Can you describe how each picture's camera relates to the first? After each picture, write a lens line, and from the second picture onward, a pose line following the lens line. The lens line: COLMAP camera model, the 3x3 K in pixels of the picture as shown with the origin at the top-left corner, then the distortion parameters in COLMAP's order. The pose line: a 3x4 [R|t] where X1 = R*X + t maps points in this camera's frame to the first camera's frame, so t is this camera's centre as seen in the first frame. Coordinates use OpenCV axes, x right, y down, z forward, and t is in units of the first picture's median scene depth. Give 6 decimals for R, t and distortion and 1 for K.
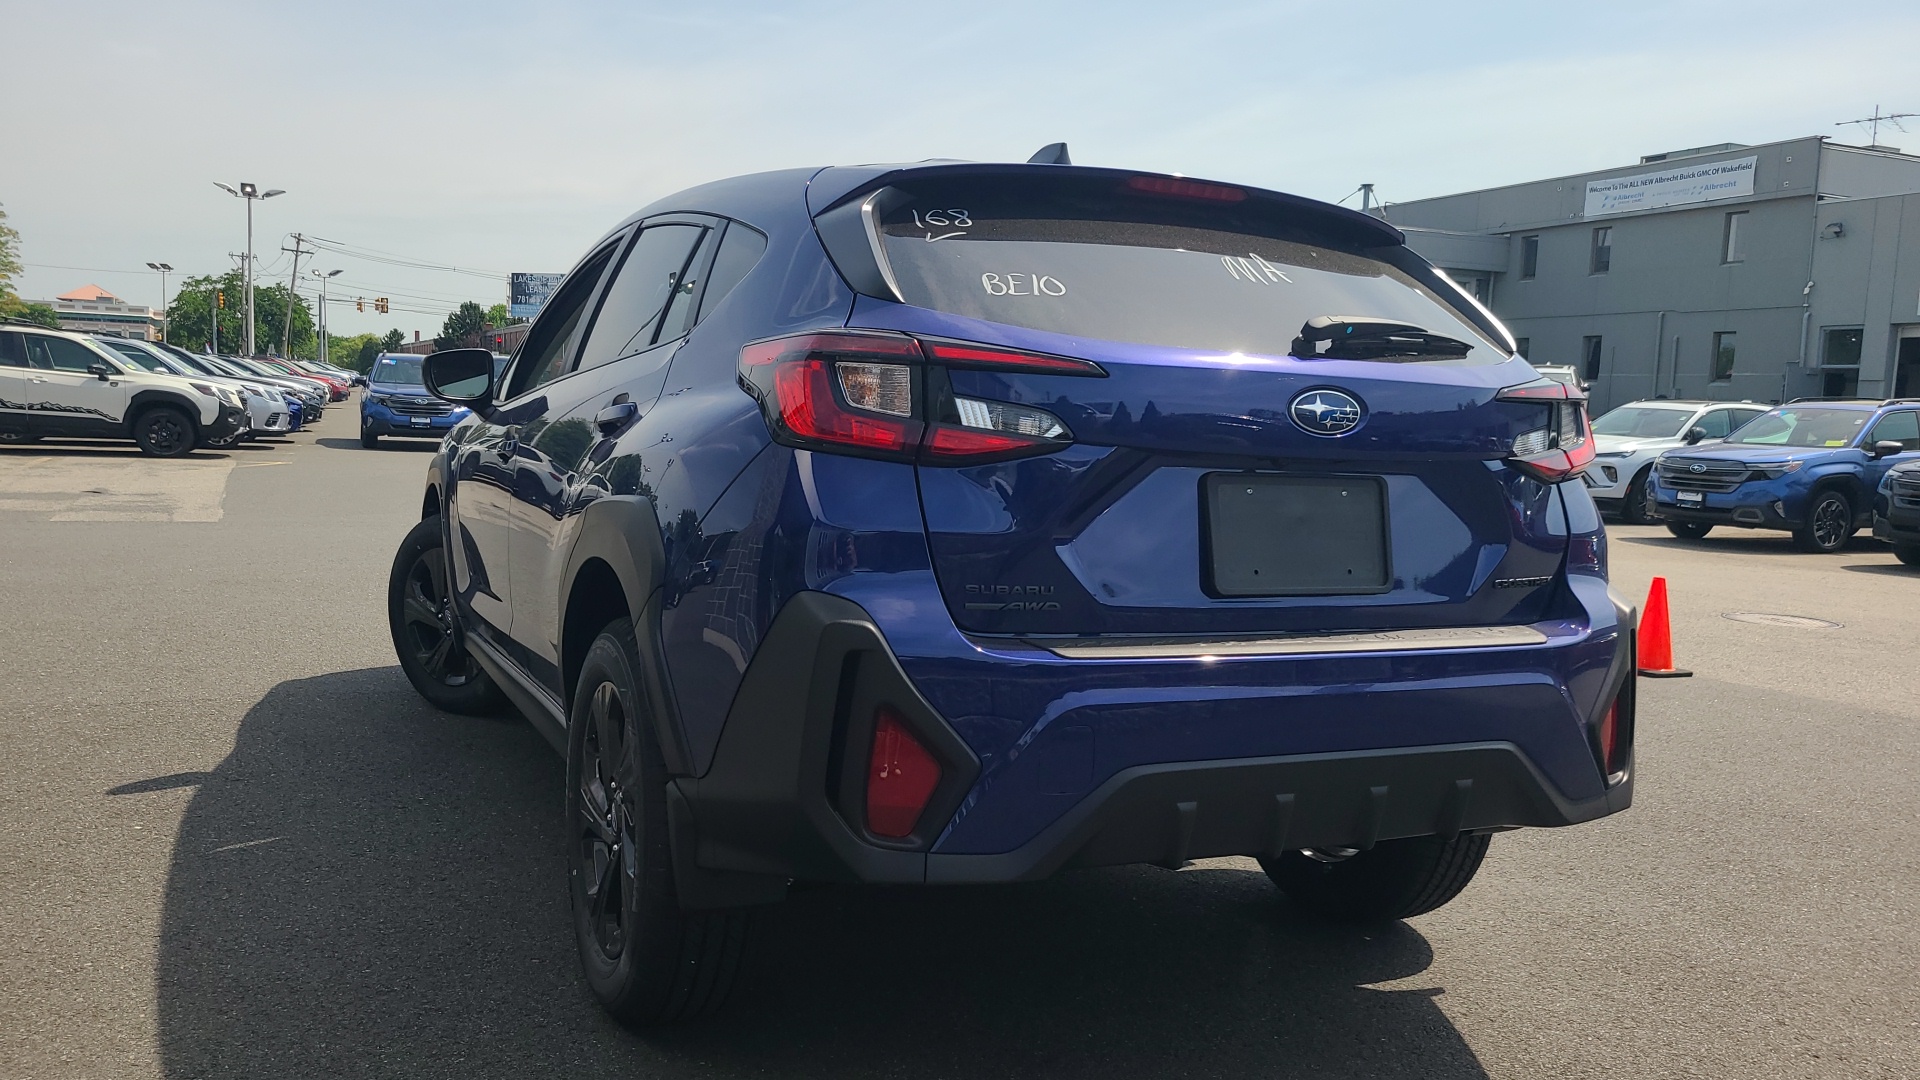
lens RADIAL K [[1488.7, 0, 942.9], [0, 1488.7, 542.9], [0, 0, 1]] dist [0.004212, -0.002674]
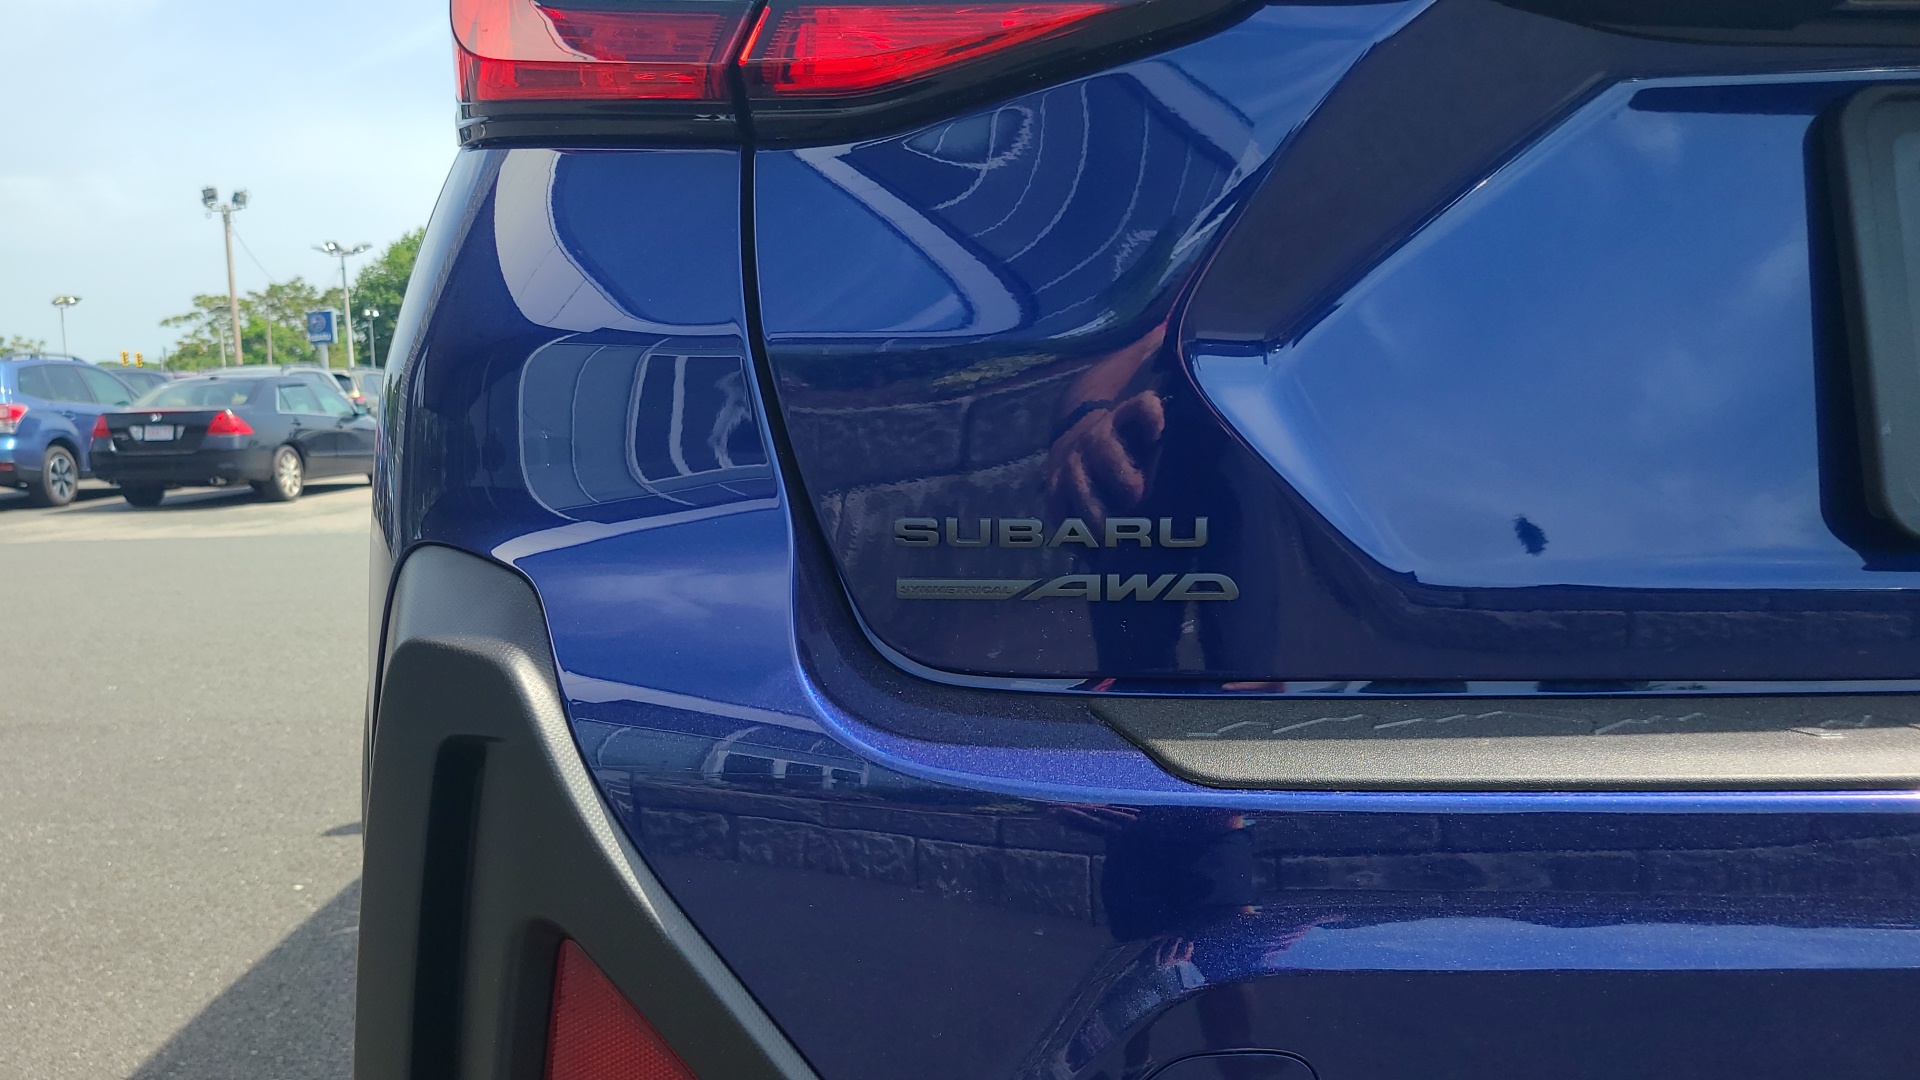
lens RADIAL K [[1422.7, 0, 940.3], [0, 1422.7, 542.1], [0, 0, 1]] dist [0.039915, -0.035891]
pose [[0.914815, -0.026633, -0.402994, 0.107422], [0.023727, 0.999644, -0.012205, 0.028281], [0.403176, 0.001603, 0.915121, 0.570498]]
